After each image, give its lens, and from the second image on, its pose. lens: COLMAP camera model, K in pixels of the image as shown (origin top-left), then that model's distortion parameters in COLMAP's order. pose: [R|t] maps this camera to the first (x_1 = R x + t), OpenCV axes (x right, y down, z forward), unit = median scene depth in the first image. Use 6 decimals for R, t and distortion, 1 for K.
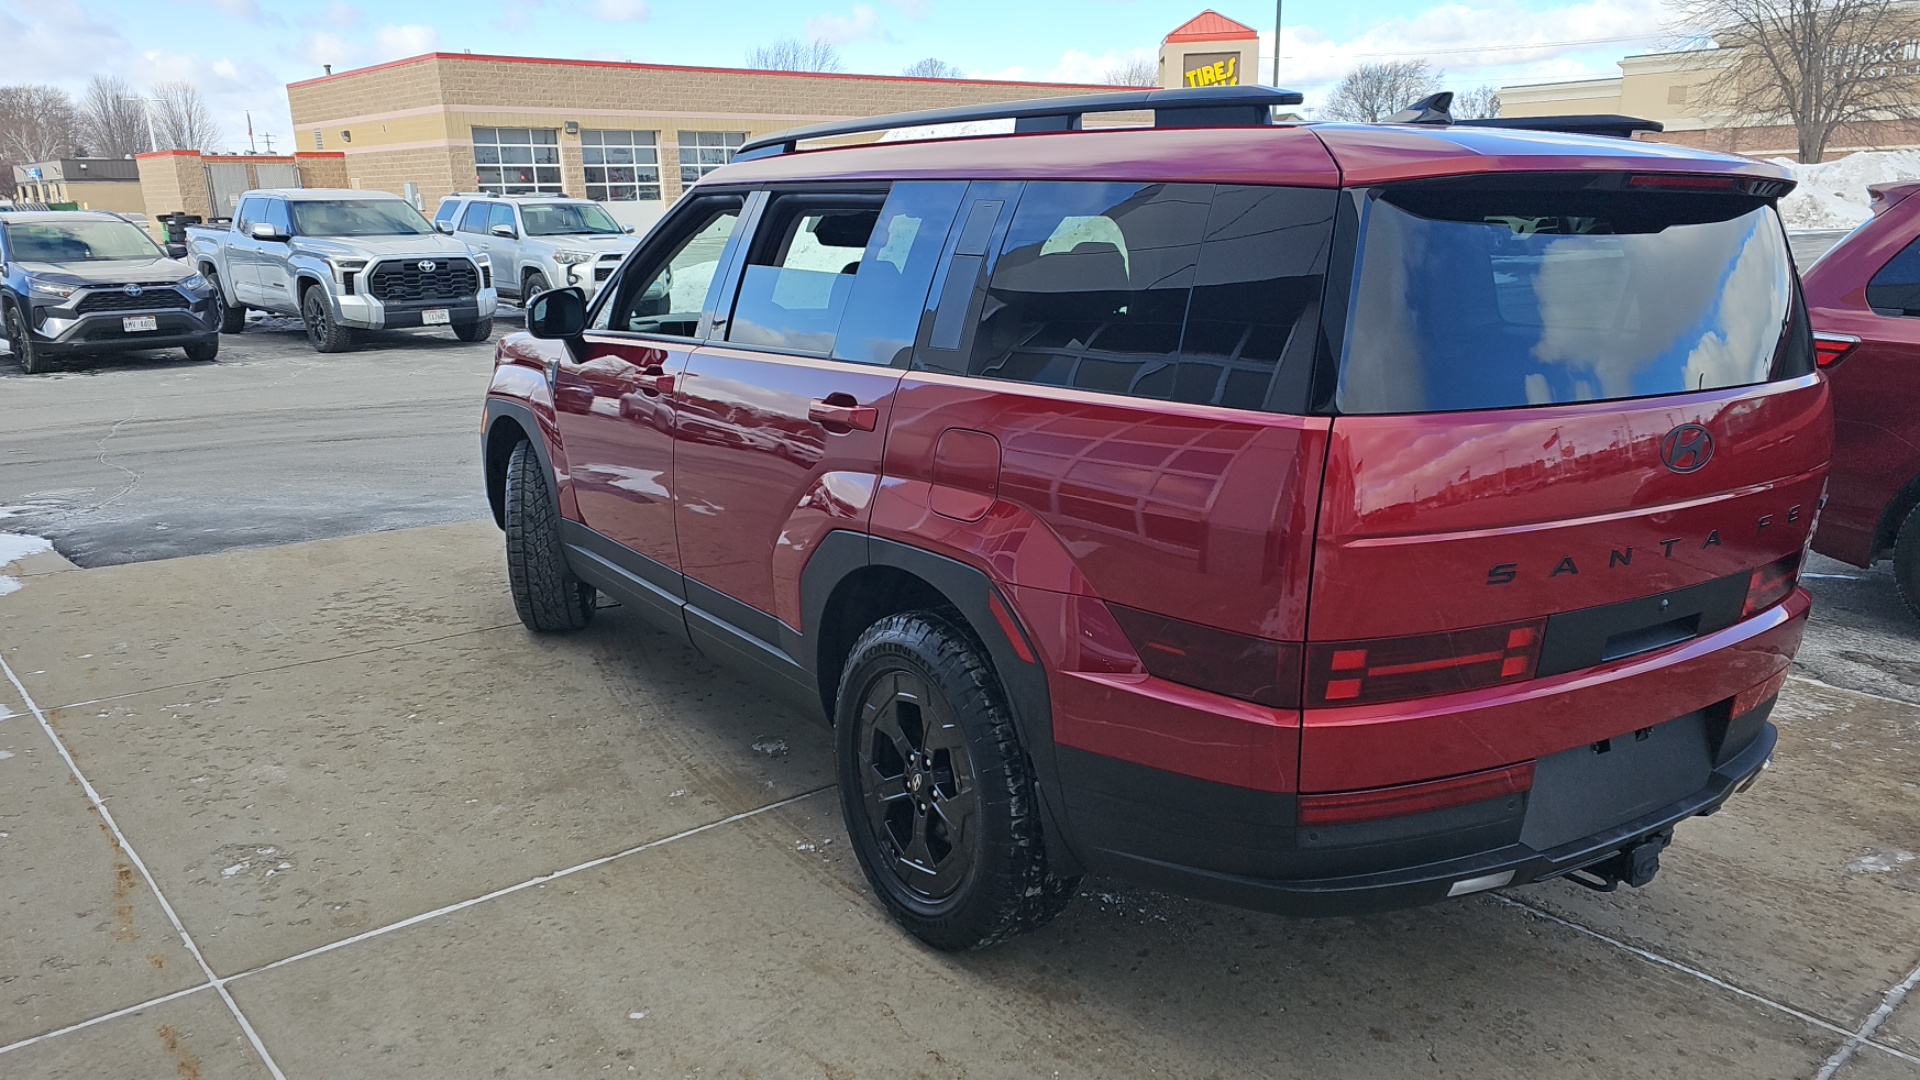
lens RADIAL K [[1364.0, 0, 982.9], [0, 1364.0, 582.6], [0, 0, 1]] dist [0.069204, -0.052747]
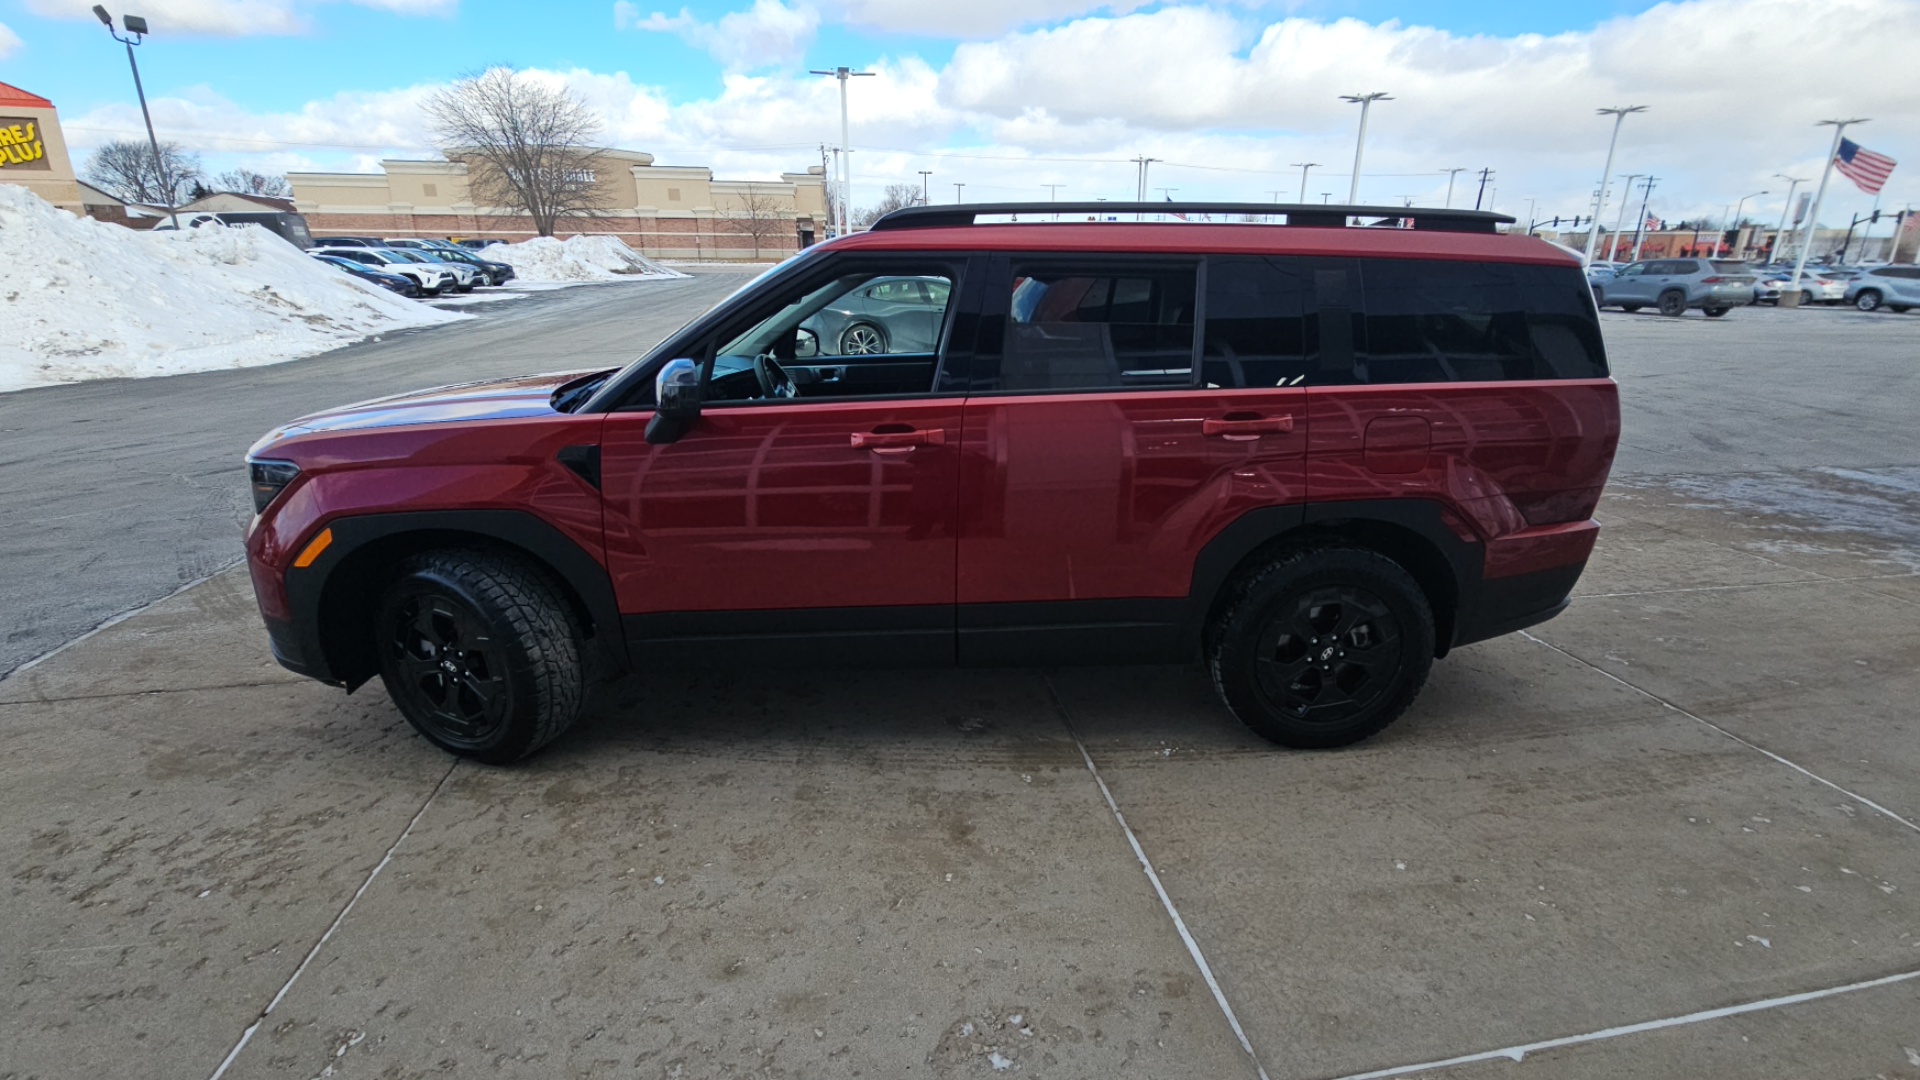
lens RADIAL K [[853.0, 0, 978.0], [0, 853.0, 557.3], [0, 0, 1]] dist [0.005143, -0.003347]
pose [[0.526586, -0.268135, 0.806728, -0.553364], [0.216128, 0.960002, 0.178003, -0.118320], [-0.822190, 0.080623, 0.563475, 0.425769]]
